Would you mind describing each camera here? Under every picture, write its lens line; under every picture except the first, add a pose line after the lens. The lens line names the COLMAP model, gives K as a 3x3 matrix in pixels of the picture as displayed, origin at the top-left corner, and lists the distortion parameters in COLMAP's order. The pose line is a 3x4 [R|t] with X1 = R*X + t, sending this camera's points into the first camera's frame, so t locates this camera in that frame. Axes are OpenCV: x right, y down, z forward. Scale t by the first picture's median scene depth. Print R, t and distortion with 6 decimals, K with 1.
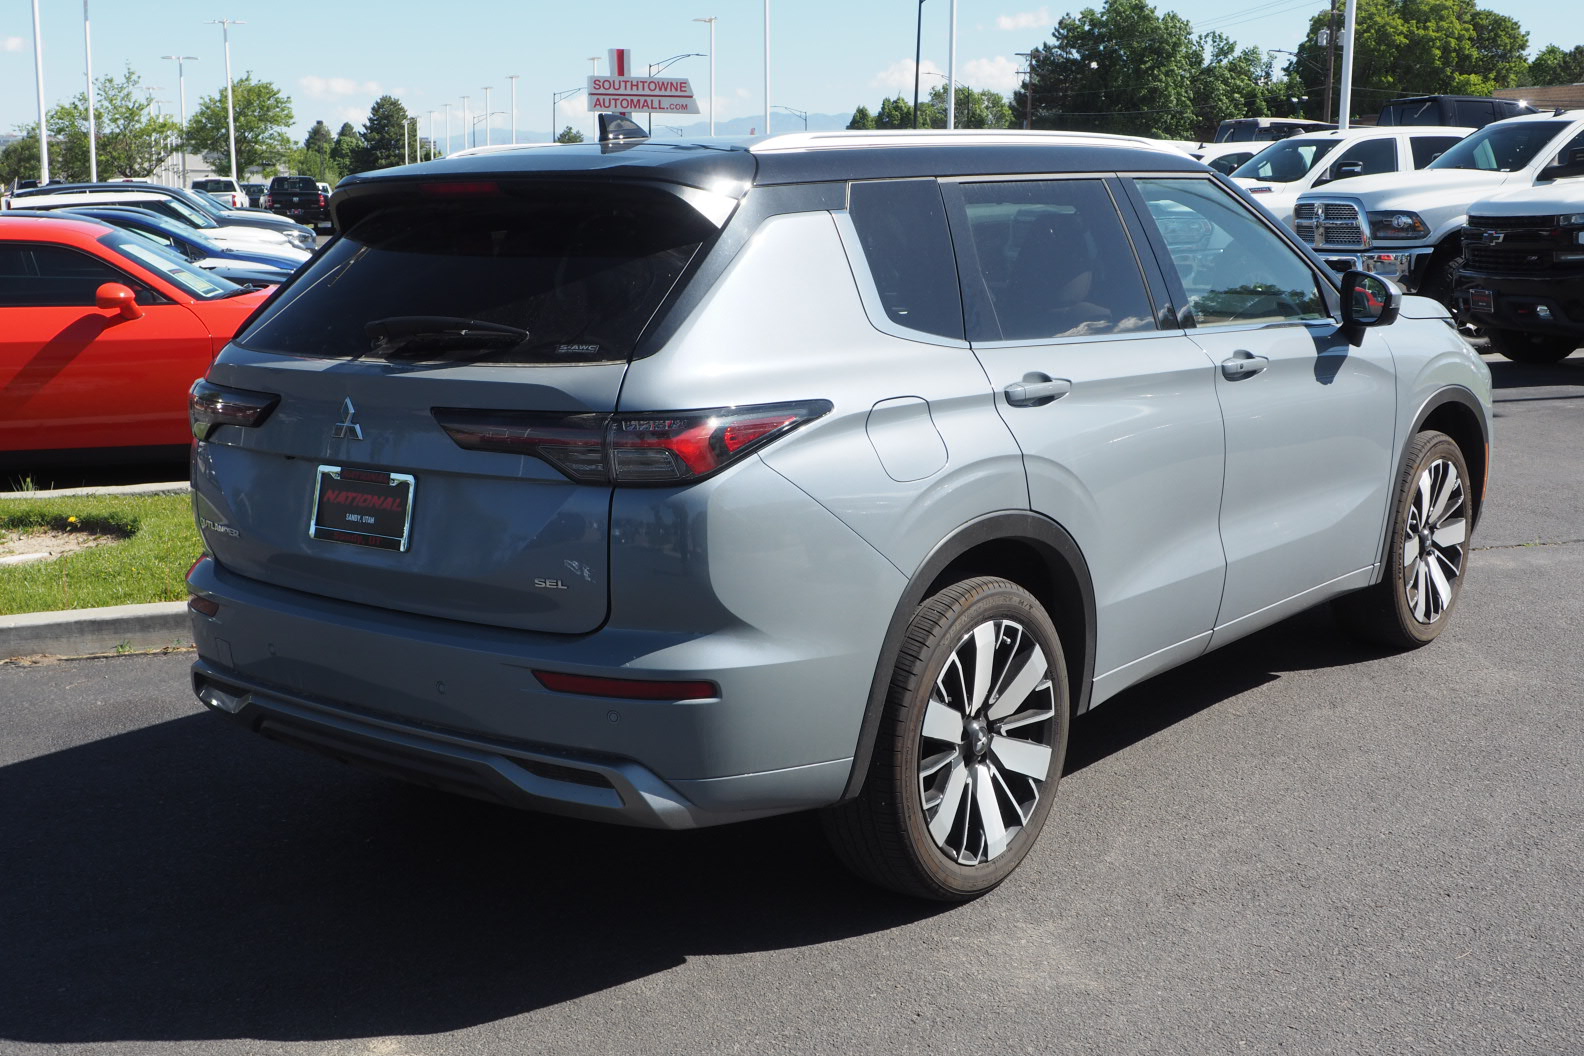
lens RADIAL K [[1839.7, 0, 783.3], [0, 1839.7, 529.4], [0, 0, 1]] dist [0.001136, 0.000000]
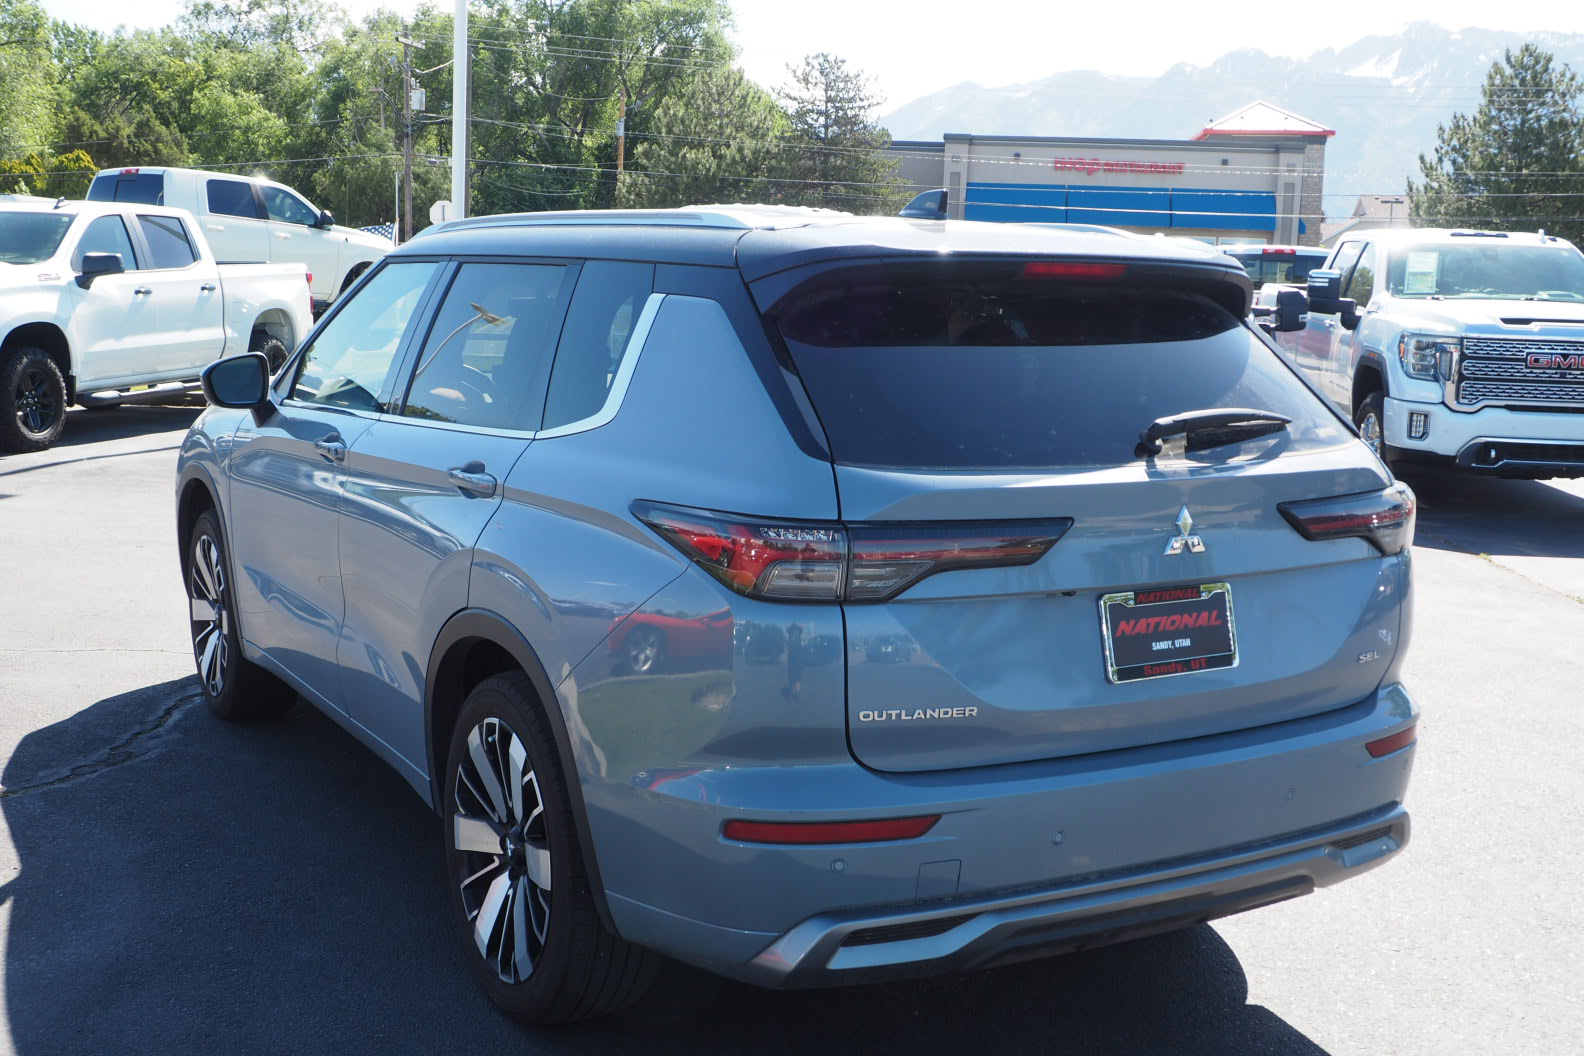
lens RADIAL K [[1720.8, 0, 790.4], [0, 1720.8, 521.7], [0, 0, 1]] dist [-0.023801, 0.000000]
pose [[0.360245, -0.103715, 0.927074, -0.220466], [0.140087, 0.988546, 0.056157, -0.028371], [-0.922279, 0.109640, 0.370648, 0.180866]]
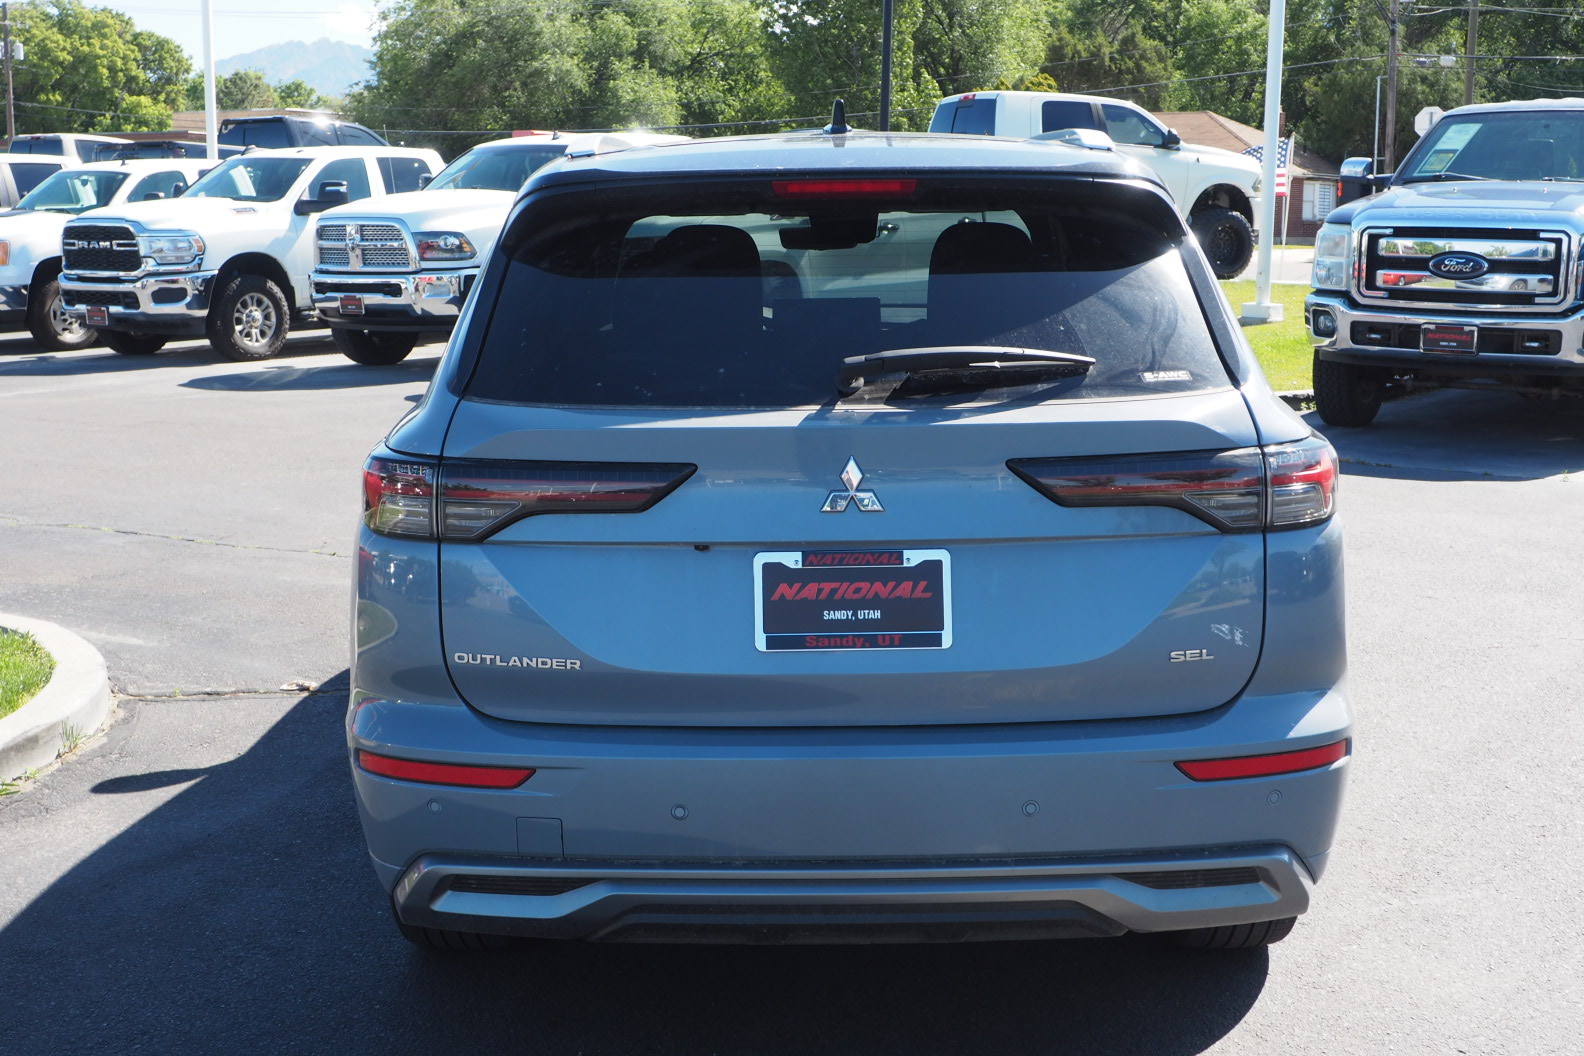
lens RADIAL K [[1913.7, 0, 796.9], [0, 1913.7, 533.9], [0, 0, 1]] dist [0.000873, 0.000000]
pose [[0.779368, -0.098256, 0.618815, -0.155408], [0.108726, 0.993853, 0.020870, -0.012330], [-0.617061, 0.051016, 0.785260, 0.081647]]
